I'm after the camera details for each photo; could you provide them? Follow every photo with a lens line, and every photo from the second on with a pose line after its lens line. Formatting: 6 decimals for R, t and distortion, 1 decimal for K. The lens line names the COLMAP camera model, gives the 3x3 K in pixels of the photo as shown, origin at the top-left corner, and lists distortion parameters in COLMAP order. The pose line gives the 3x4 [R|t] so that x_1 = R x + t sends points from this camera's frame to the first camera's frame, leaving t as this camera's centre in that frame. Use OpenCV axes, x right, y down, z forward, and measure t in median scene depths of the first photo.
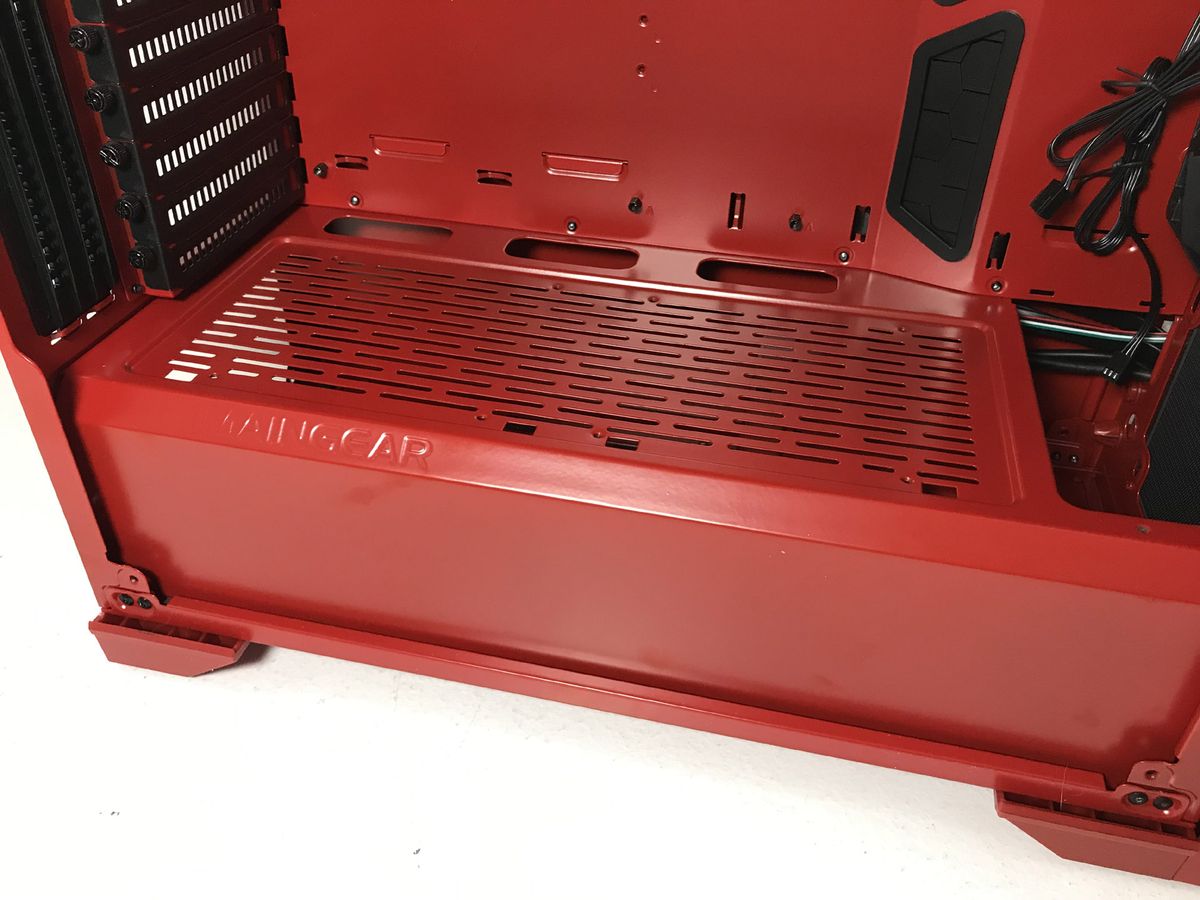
lens RADIAL K [[1009.4, 0, 598.4], [0, 1009.4, 448.0], [0, 0, 1]] dist [0.022970, -0.038099]
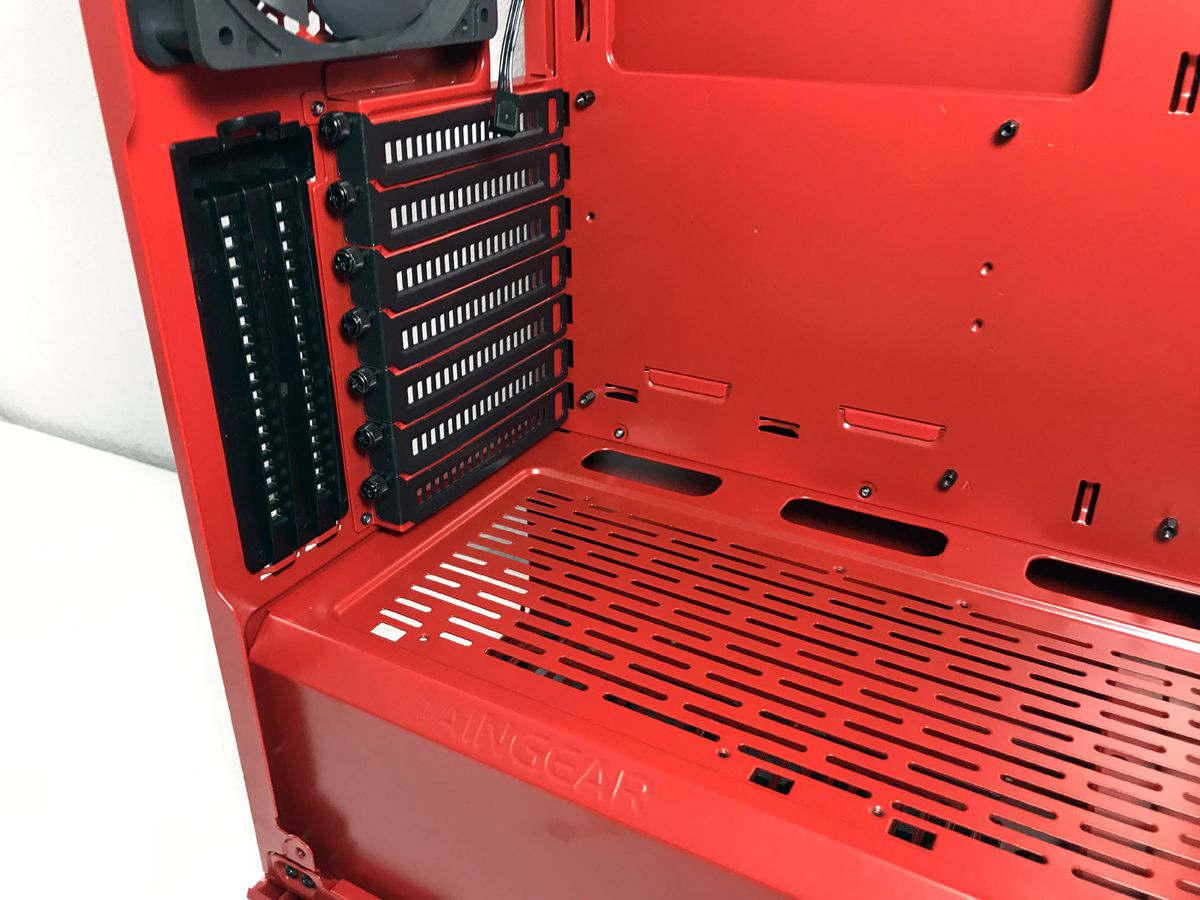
lens RADIAL K [[1009.4, 0, 603.9], [0, 1009.4, 449.0], [0, 0, 1]] dist [0.022970, -0.038099]
pose [[0.960592, 0.107079, -0.256509, -0.027295], [-0.149135, 0.977293, -0.150520, -0.112496], [0.234567, 0.182843, 0.954750, 0.173886]]
